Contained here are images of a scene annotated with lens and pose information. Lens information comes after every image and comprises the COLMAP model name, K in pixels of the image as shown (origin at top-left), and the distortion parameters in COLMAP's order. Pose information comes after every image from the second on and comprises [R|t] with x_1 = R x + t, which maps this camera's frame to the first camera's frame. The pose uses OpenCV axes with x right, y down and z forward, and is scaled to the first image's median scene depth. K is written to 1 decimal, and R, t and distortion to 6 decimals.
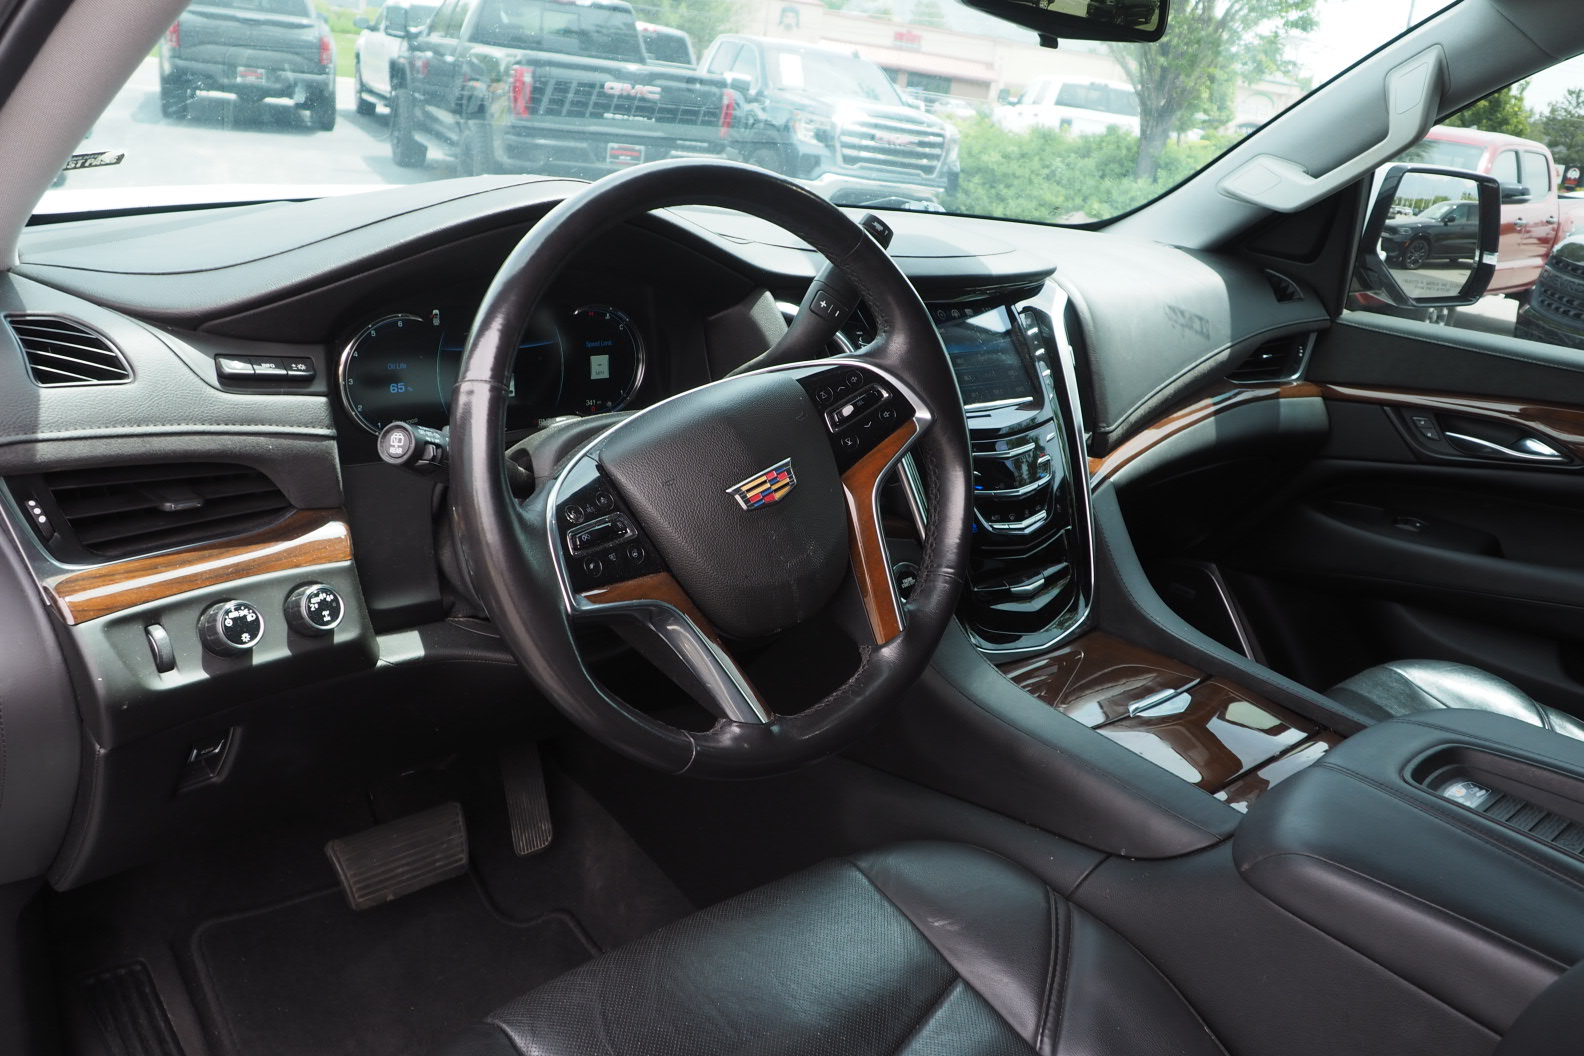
lens RADIAL K [[1271.8, 0, 798.2], [0, 1271.8, 511.4], [0, 0, 1]] dist [-0.035697, 0.039698]
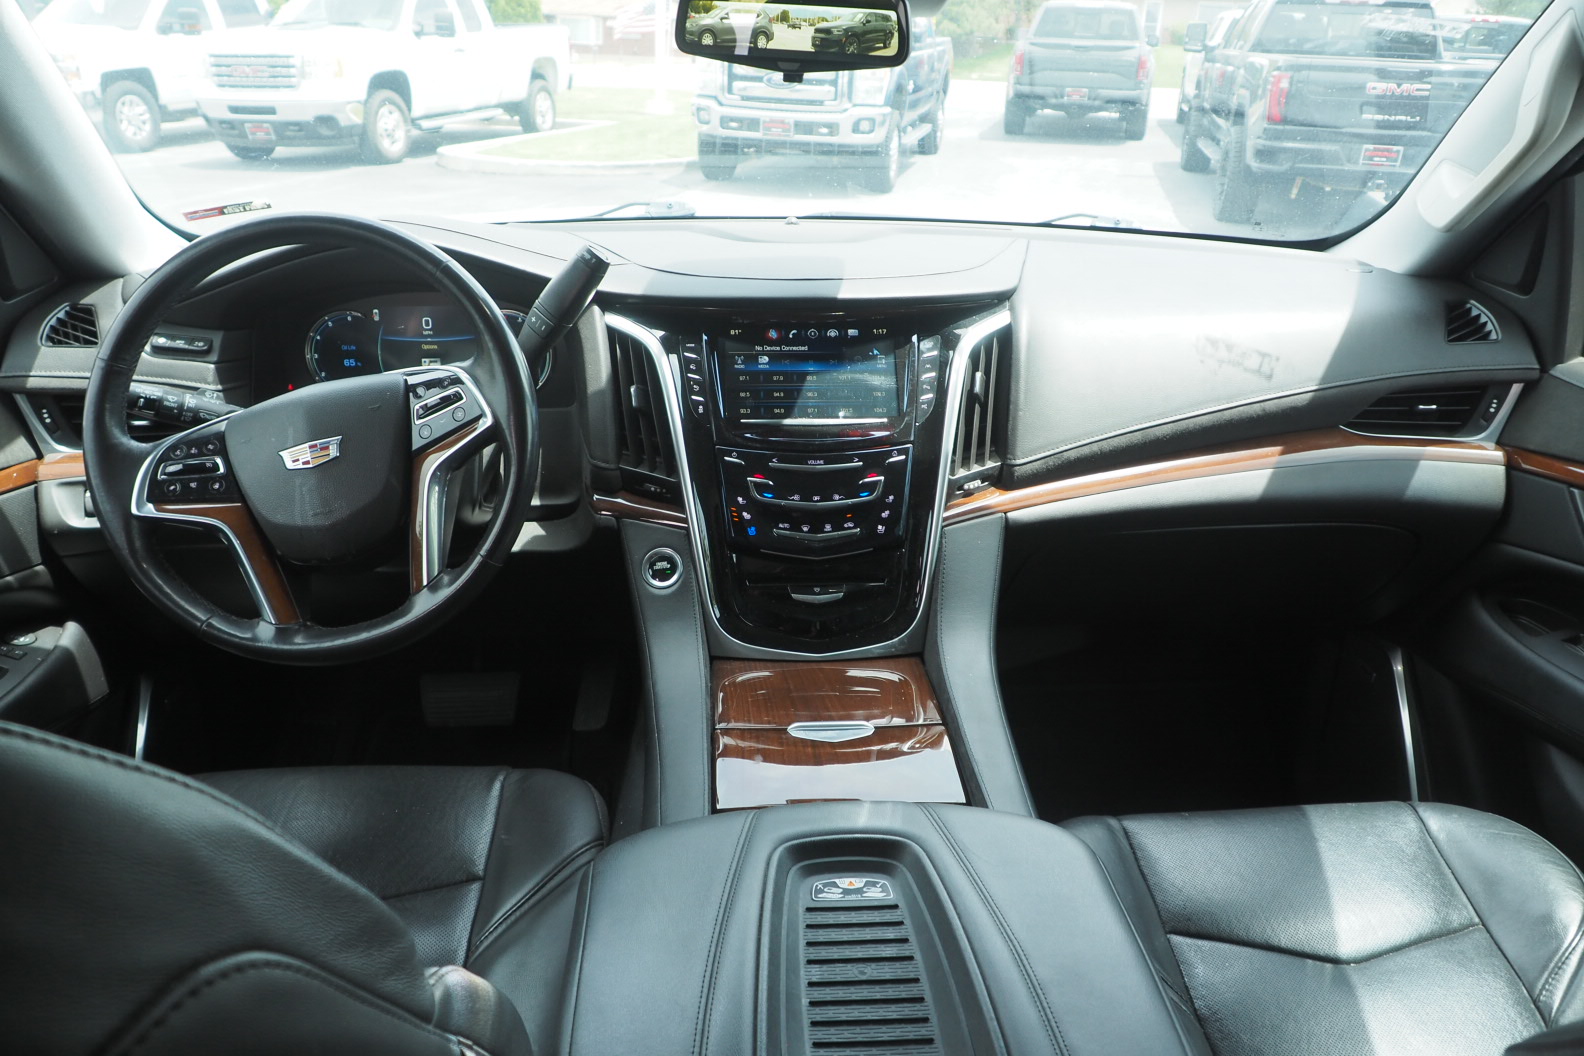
lens RADIAL K [[1141.7, 0, 787.1], [0, 1141.7, 530.2], [0, 0, 1]] dist [-0.032367, -0.003704]
pose [[0.772379, 0.162282, -0.614081, 0.505348], [-0.135977, 0.986642, 0.089709, -0.051873], [0.620436, 0.014212, 0.784128, 0.163103]]
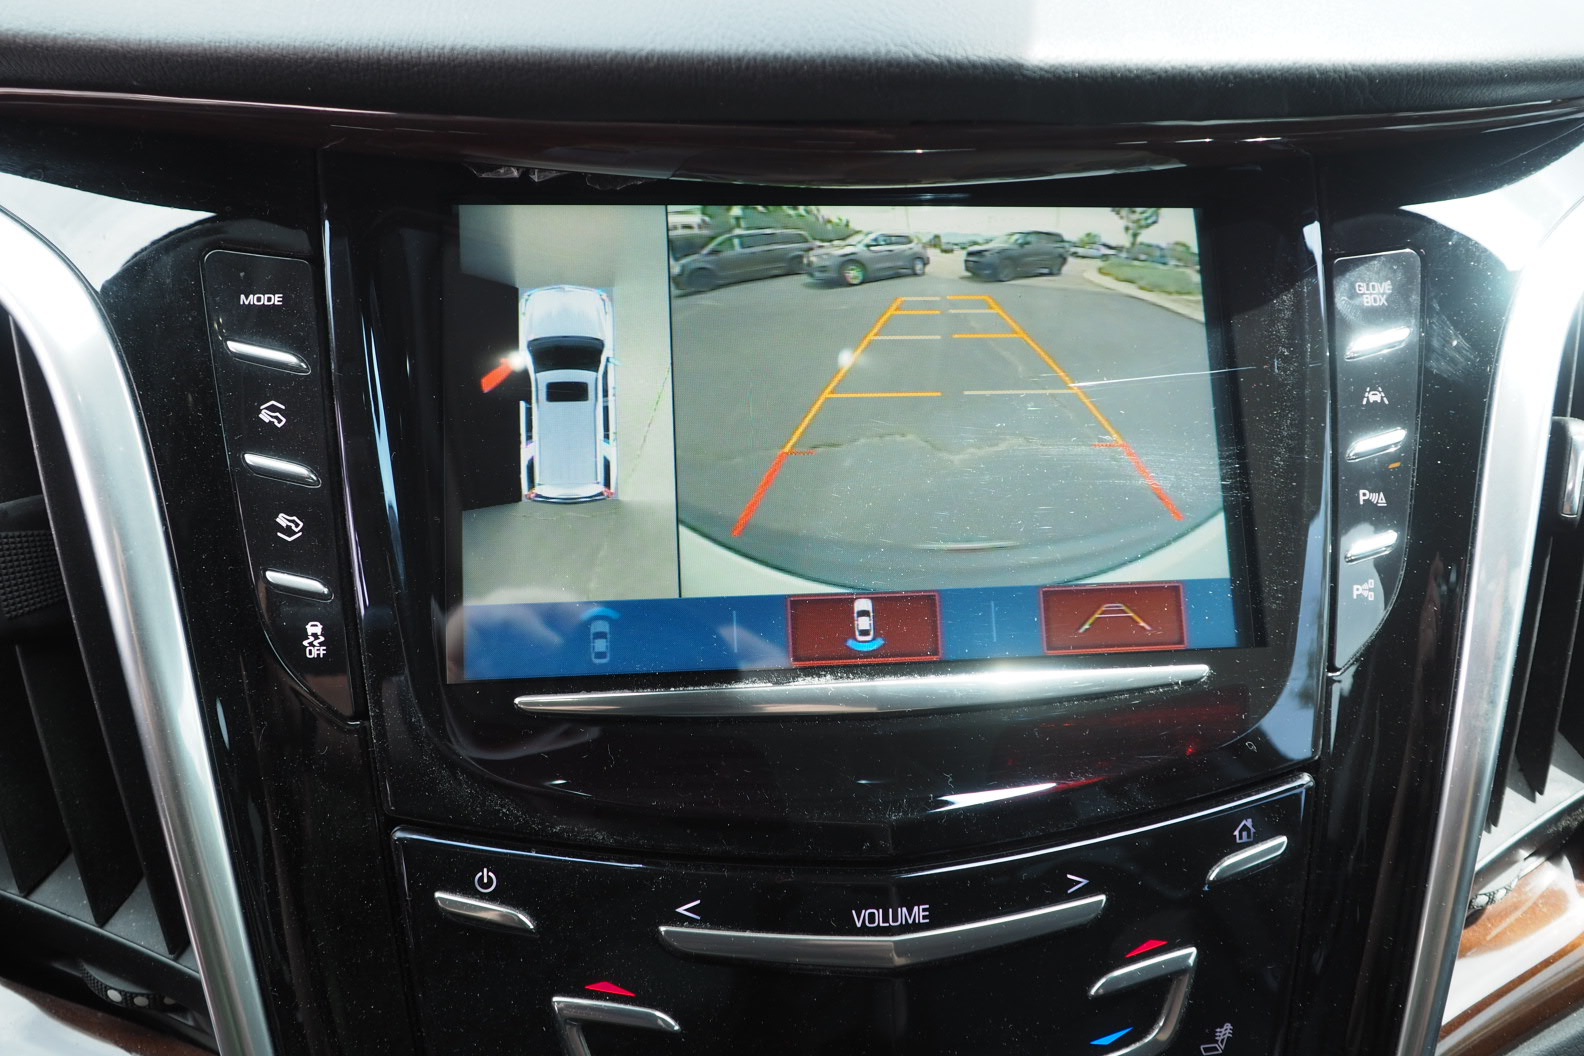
lens RADIAL K [[1184.4, 0, 790.1], [0, 1184.4, 526.6], [0, 0, 1]] dist [-0.021927, -0.013849]
pose [[0.812105, 0.262270, -0.521248, 0.161597], [-0.146186, 0.956255, 0.253389, -0.110159], [0.564903, -0.129580, 0.814920, 0.571559]]
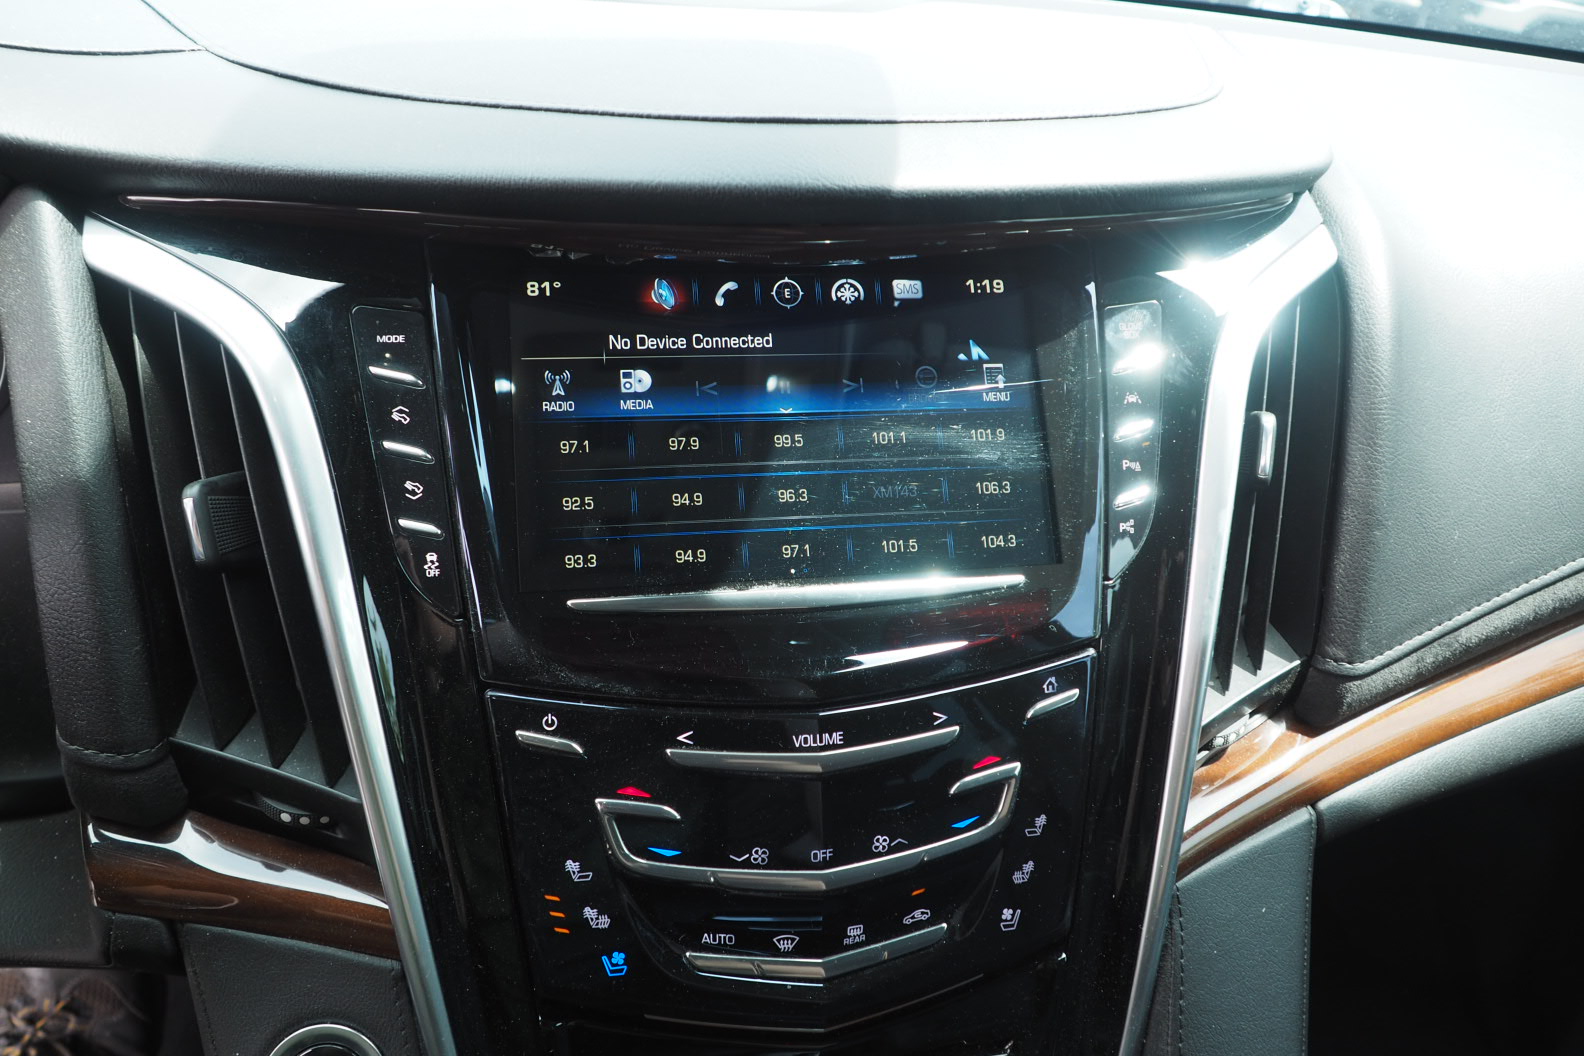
lens RADIAL K [[1125.8, 0, 785.7], [0, 1125.8, 521.6], [0, 0, 1]] dist [-0.037962, 0.006184]
pose [[0.848898, 0.236003, -0.472942, 0.191510], [-0.145395, 0.964527, 0.220336, -0.114000], [0.508166, -0.118280, 0.853099, 0.516153]]
